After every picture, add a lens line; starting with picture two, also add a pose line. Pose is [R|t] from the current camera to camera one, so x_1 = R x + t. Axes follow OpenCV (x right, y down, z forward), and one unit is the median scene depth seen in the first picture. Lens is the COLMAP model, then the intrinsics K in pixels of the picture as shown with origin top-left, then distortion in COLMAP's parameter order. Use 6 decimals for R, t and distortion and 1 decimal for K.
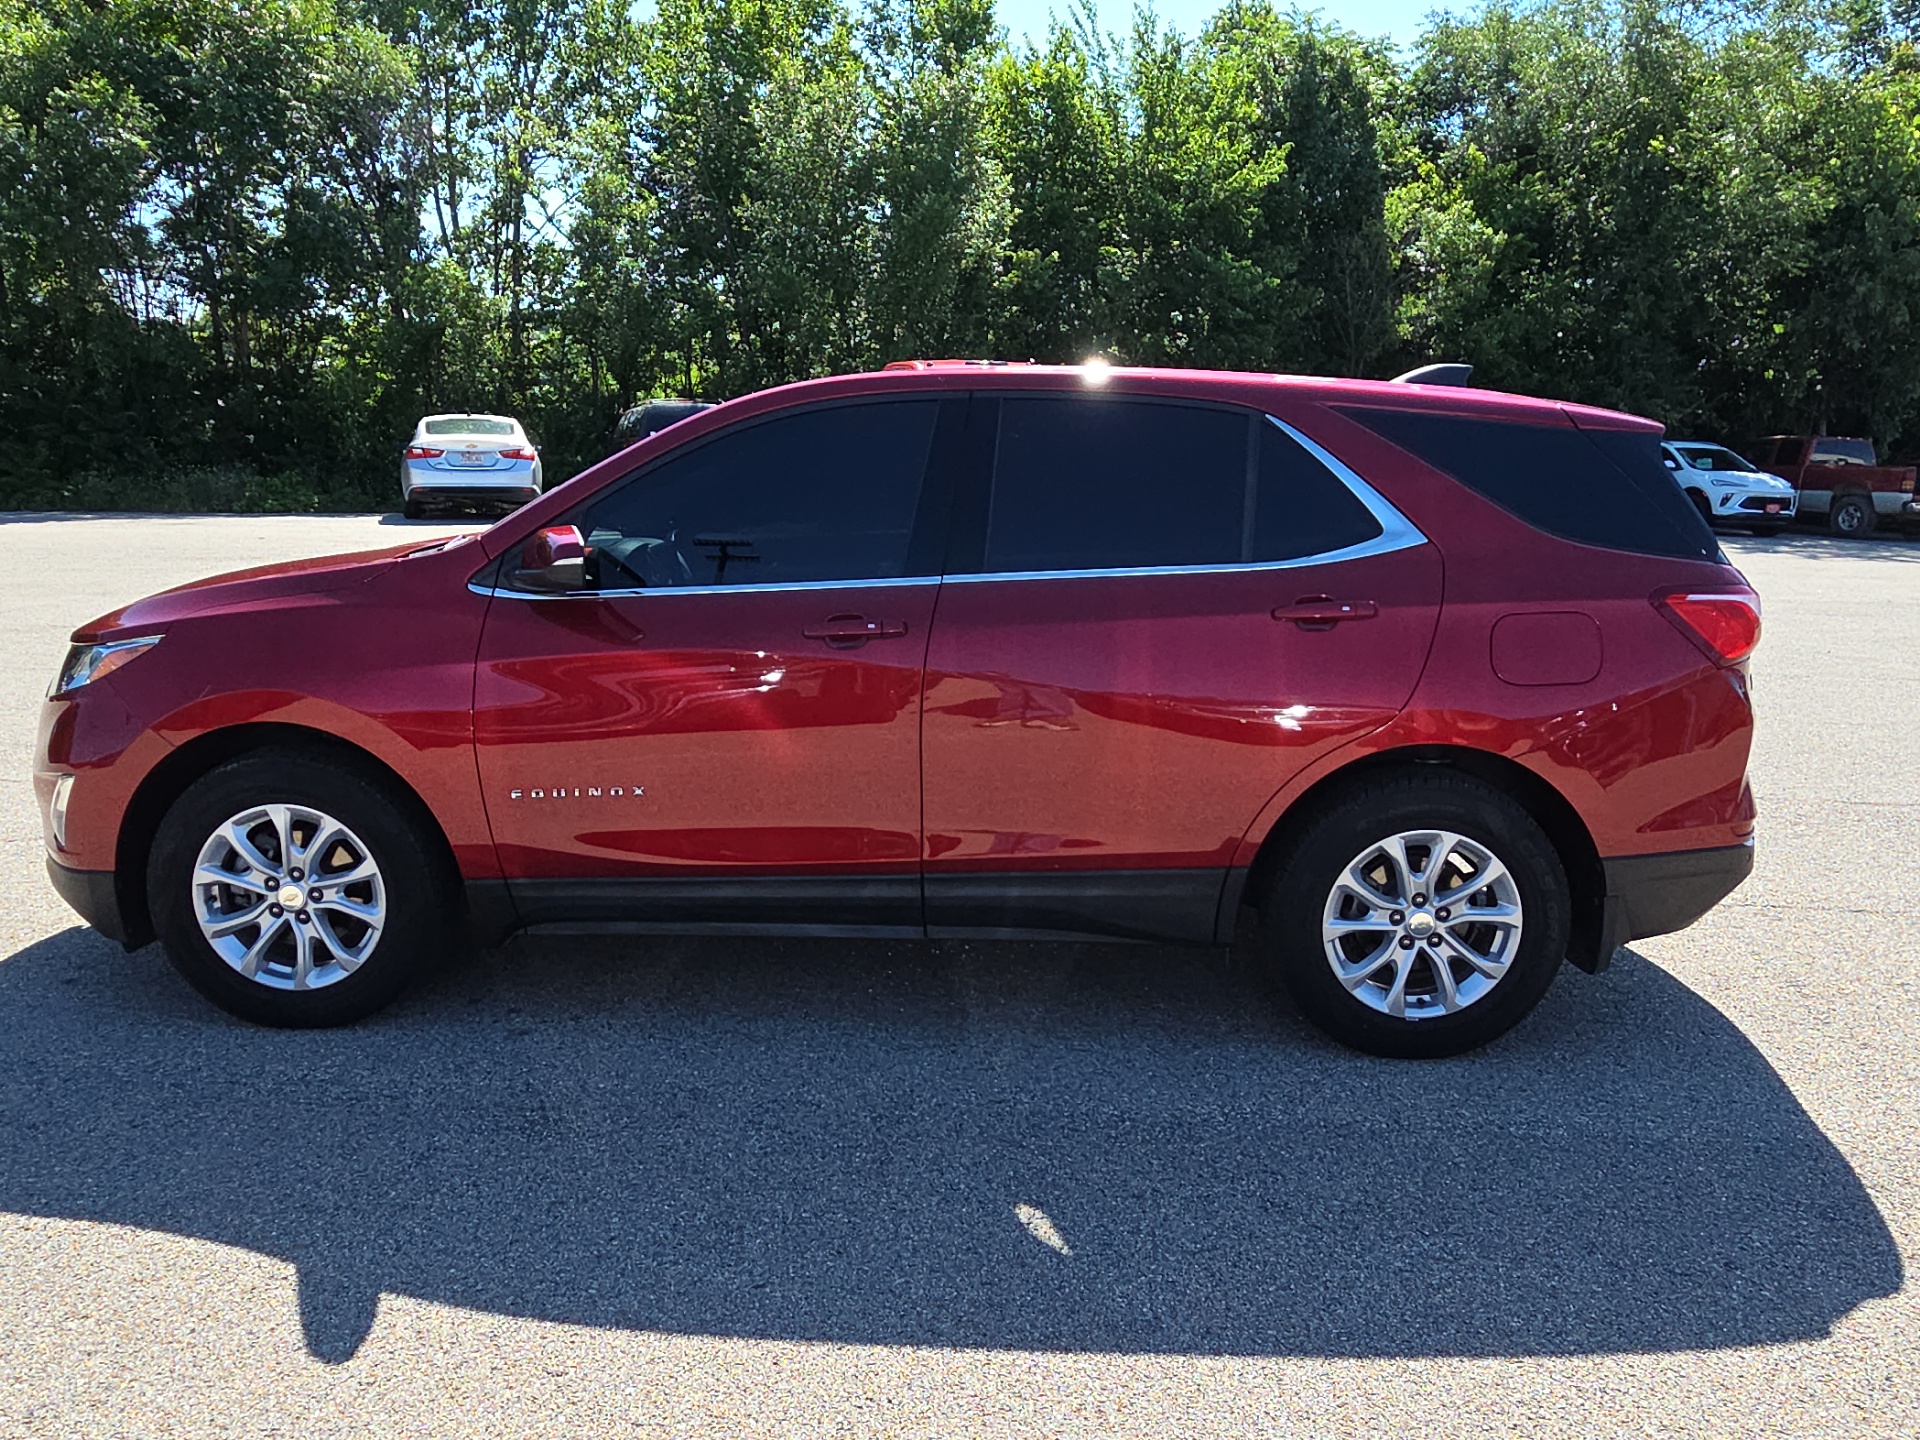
lens RADIAL K [[1490.9, 0, 948.3], [0, 1490.9, 729.6], [0, 0, 1]] dist [0.006574, -0.000343]
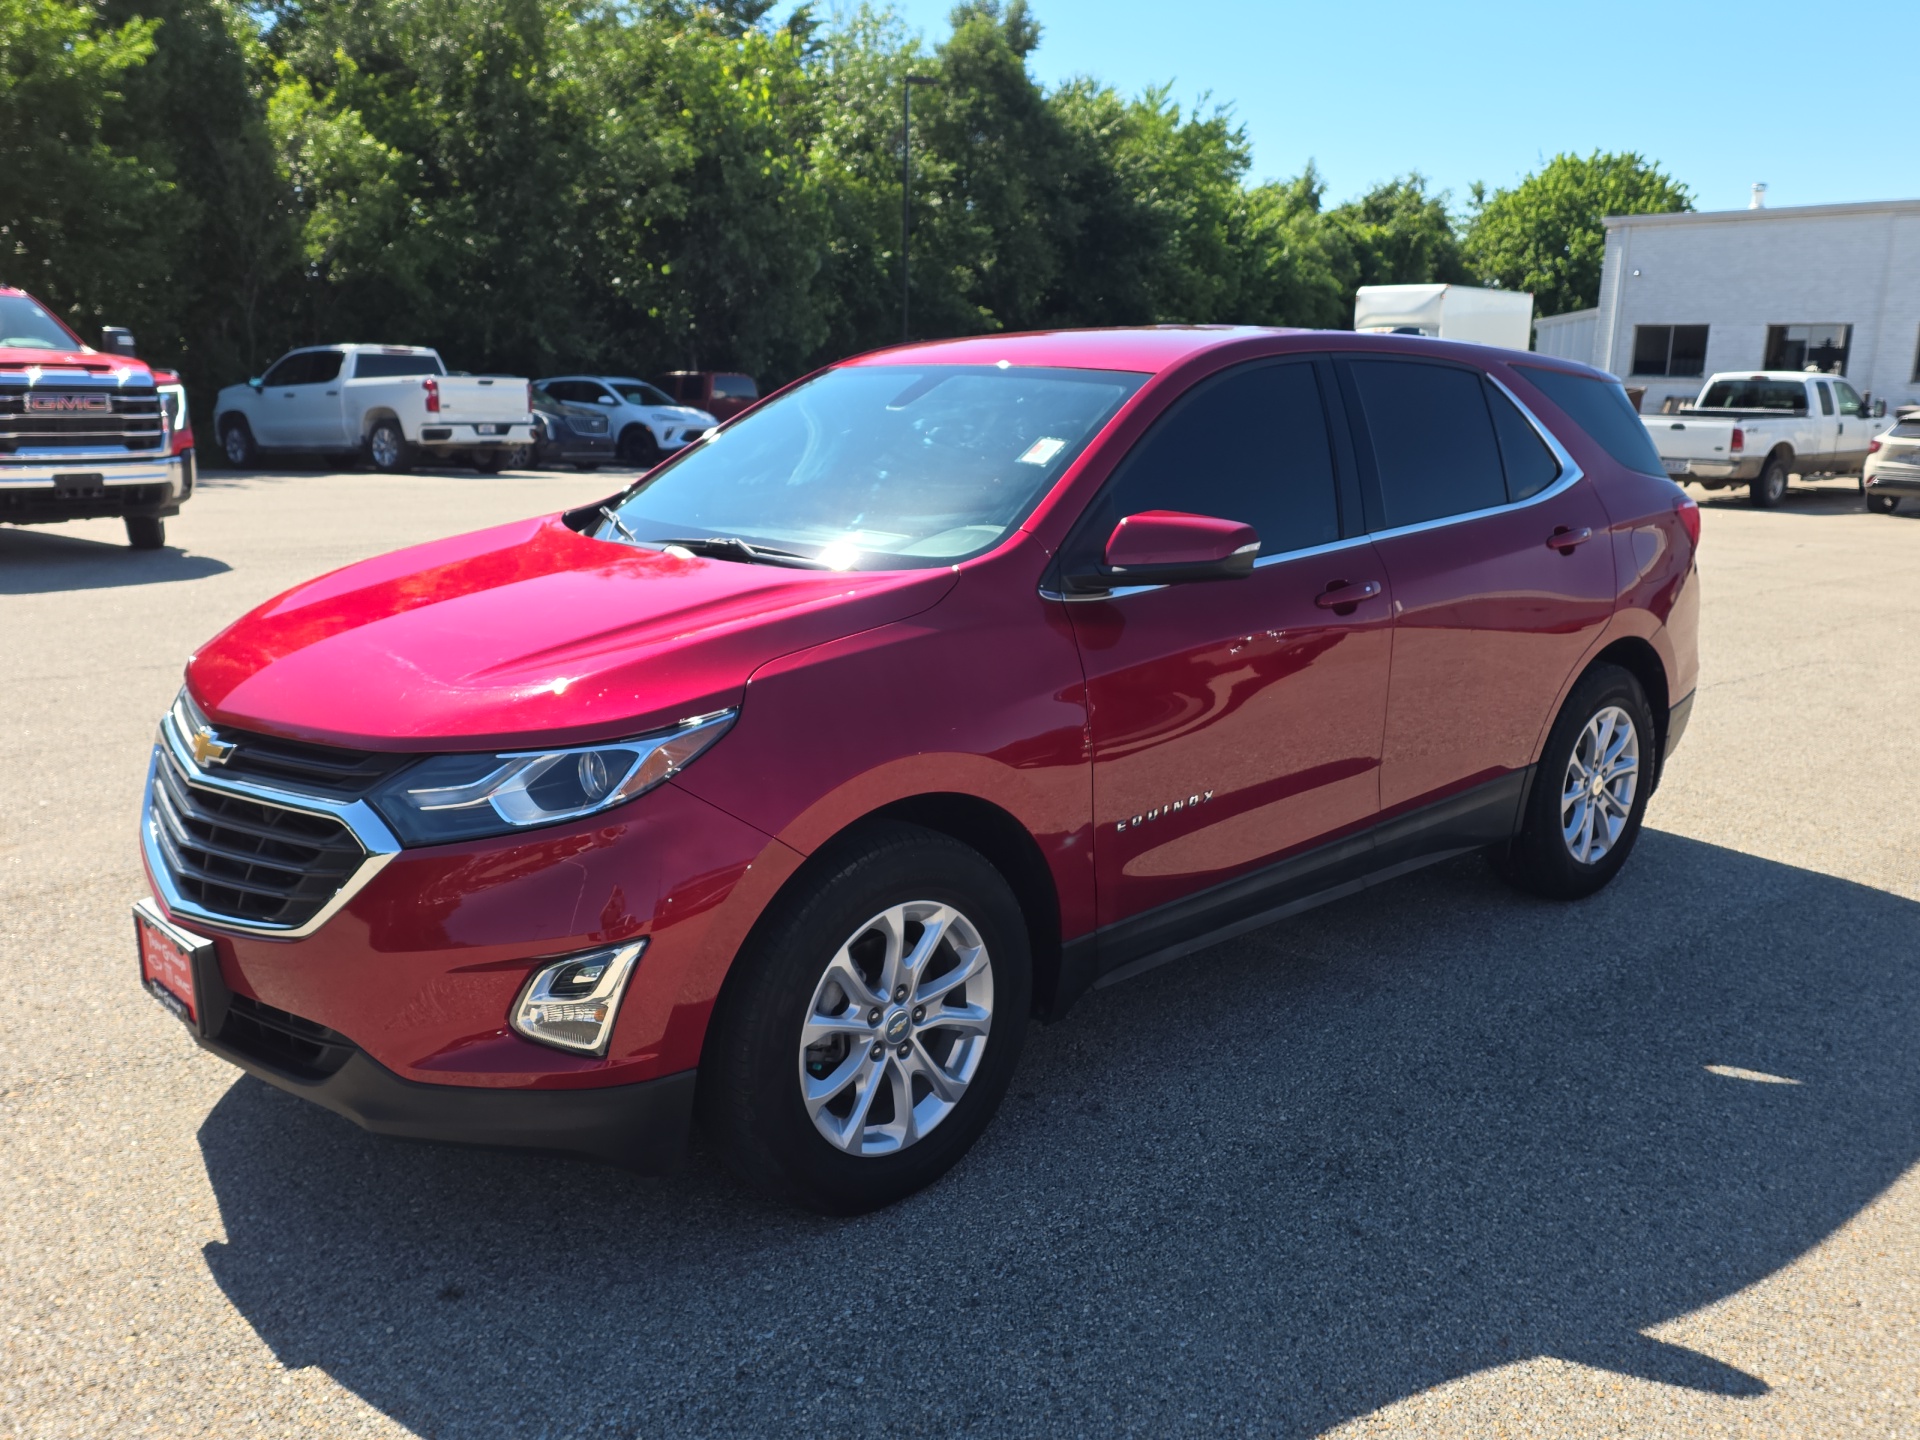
lens RADIAL K [[1593.0, 0, 951.0], [0, 1593.0, 709.1], [0, 0, 1]] dist [0.088956, -0.086051]
pose [[0.713761, -0.151293, 0.683853, -0.133455], [0.141286, 0.987420, 0.070988, -0.014092], [-0.685991, 0.045951, 0.726158, 0.054455]]
